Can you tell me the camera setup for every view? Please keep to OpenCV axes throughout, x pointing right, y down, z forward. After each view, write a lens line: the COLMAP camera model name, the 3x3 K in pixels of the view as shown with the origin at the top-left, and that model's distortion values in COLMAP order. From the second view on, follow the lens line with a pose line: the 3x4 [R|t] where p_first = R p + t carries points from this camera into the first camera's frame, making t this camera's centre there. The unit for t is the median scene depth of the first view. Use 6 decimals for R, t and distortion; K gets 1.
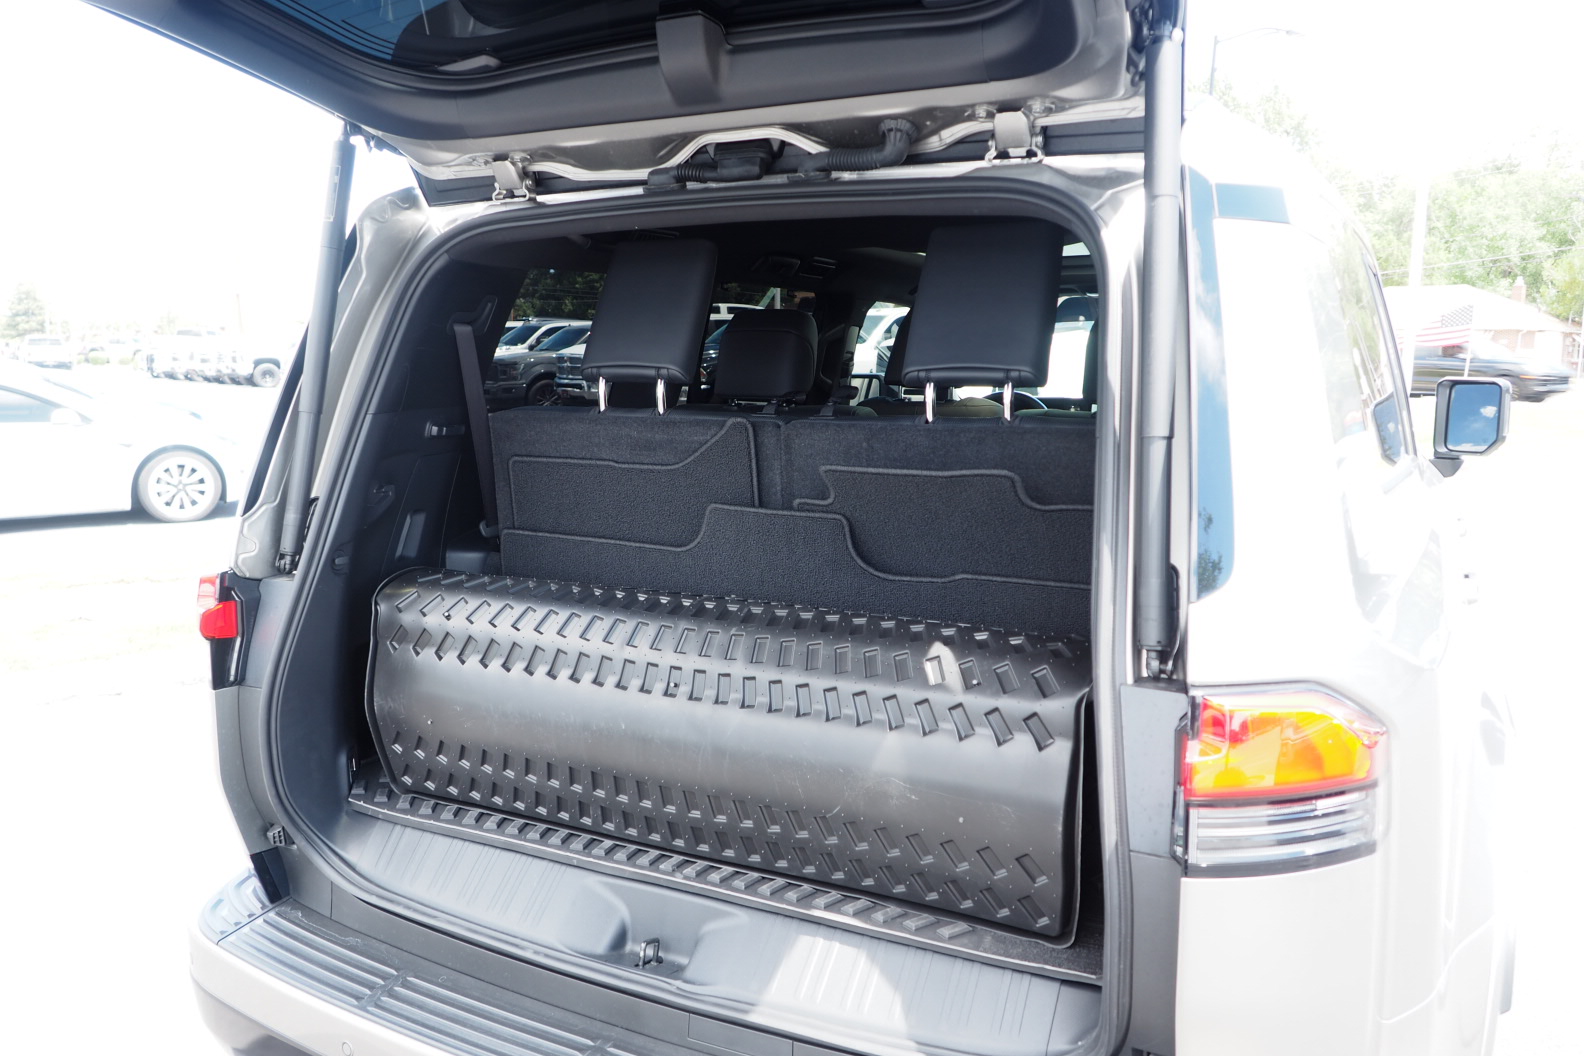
lens RADIAL K [[1187.2, 0, 775.8], [0, 1187.2, 526.4], [0, 0, 1]] dist [-0.001095, -0.002973]
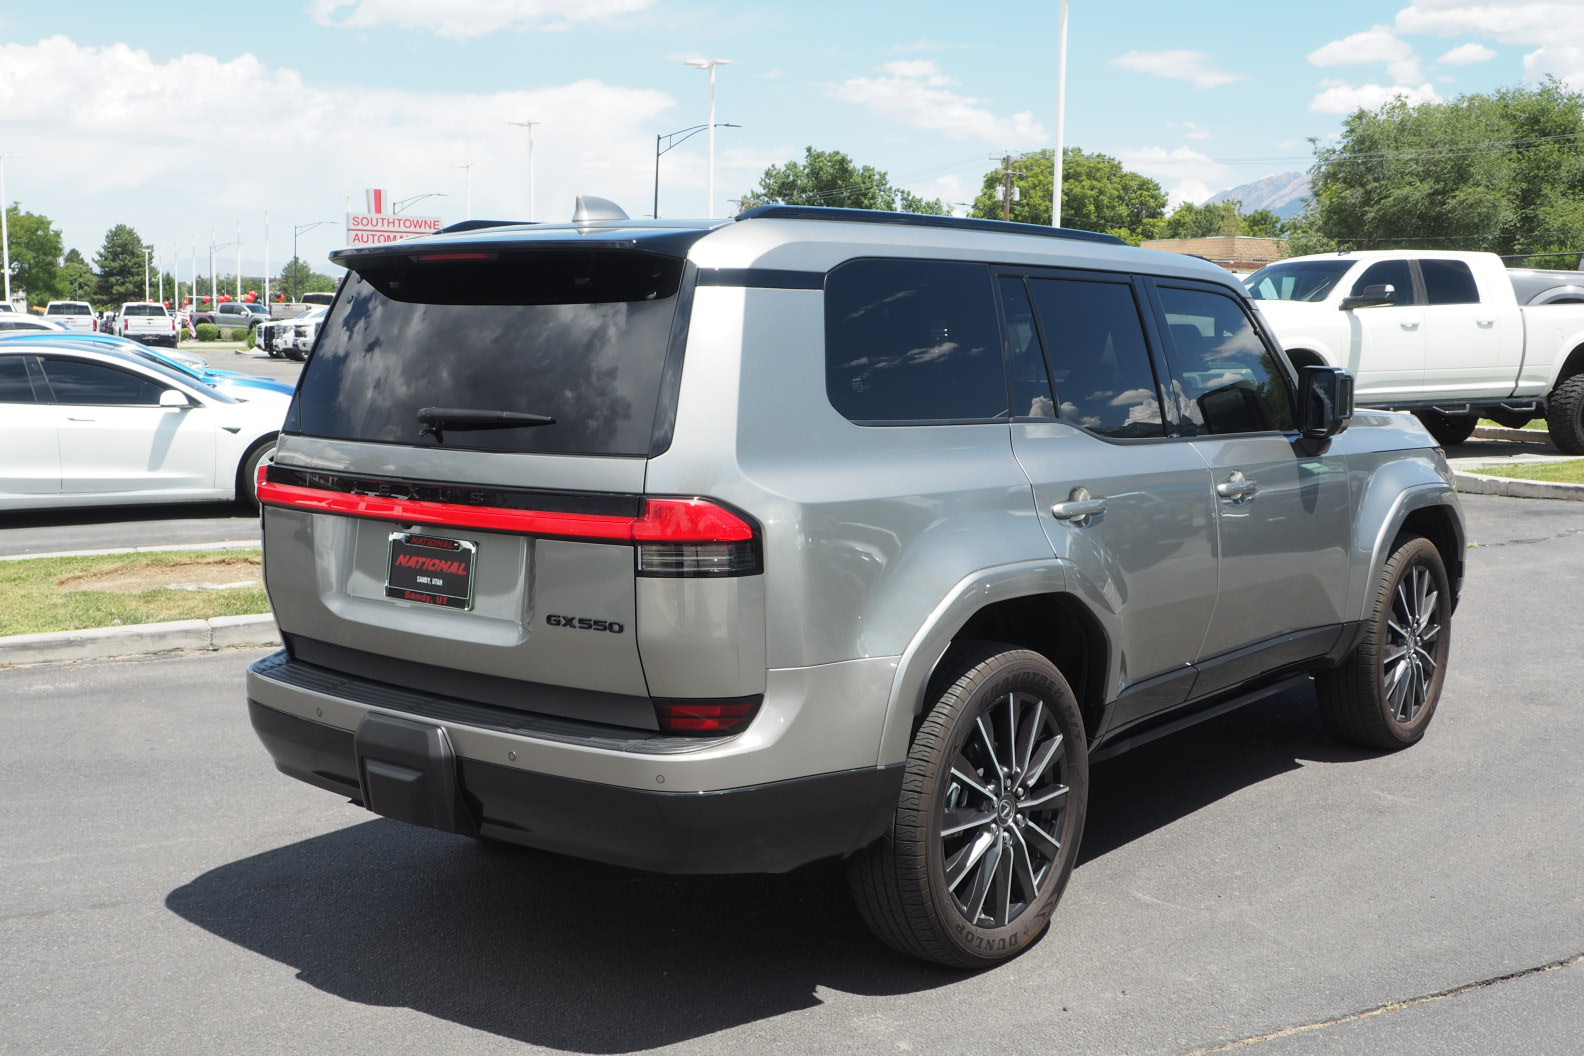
lens RADIAL K [[1759.1, 0, 792.0], [0, 1759.1, 528.0], [0, 0, 1]] dist [0.019076, 0.001682]
pose [[0.980849, 0.024215, -0.193257, 0.135214], [-0.030087, 0.999169, -0.027505, 0.029916], [0.192430, 0.032793, 0.980763, -0.240216]]
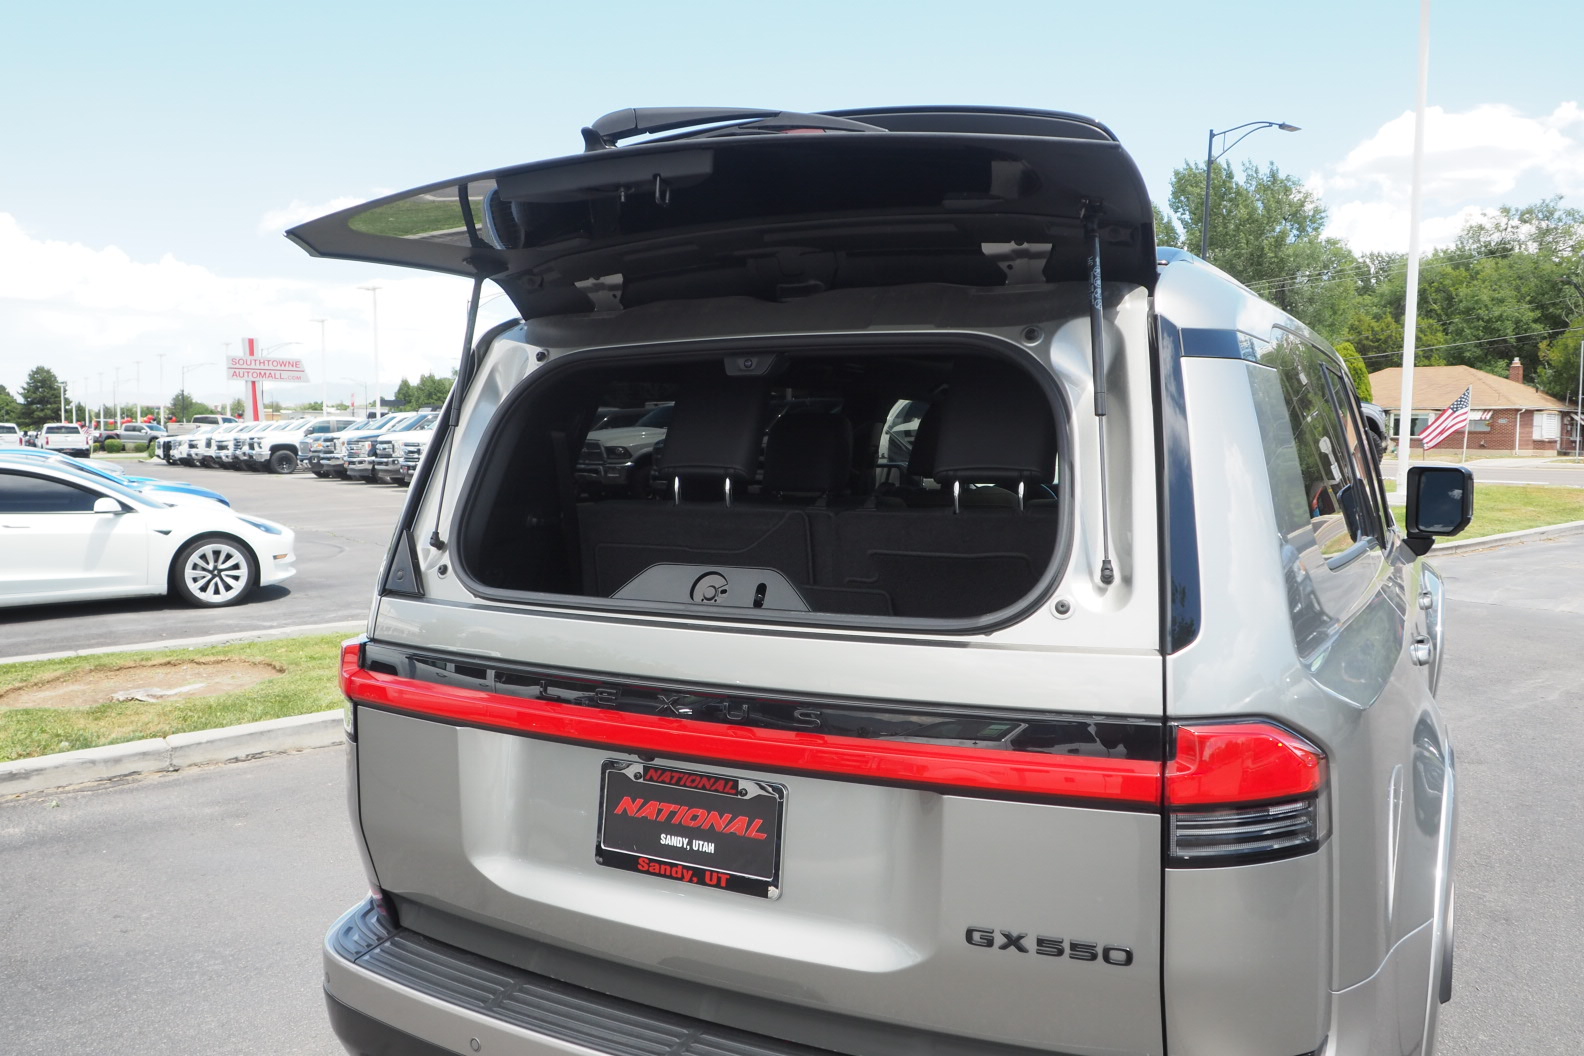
lens RADIAL K [[1192.8, 0, 792.0], [0, 1192.8, 528.0], [0, 0, 1]] dist [-0.007539, -0.004585]
pose [[0.999965, -0.006351, 0.005483, -0.007224], [0.006707, 0.997694, -0.067536, 0.001298], [-0.005042, 0.067571, 0.997702, -0.033101]]
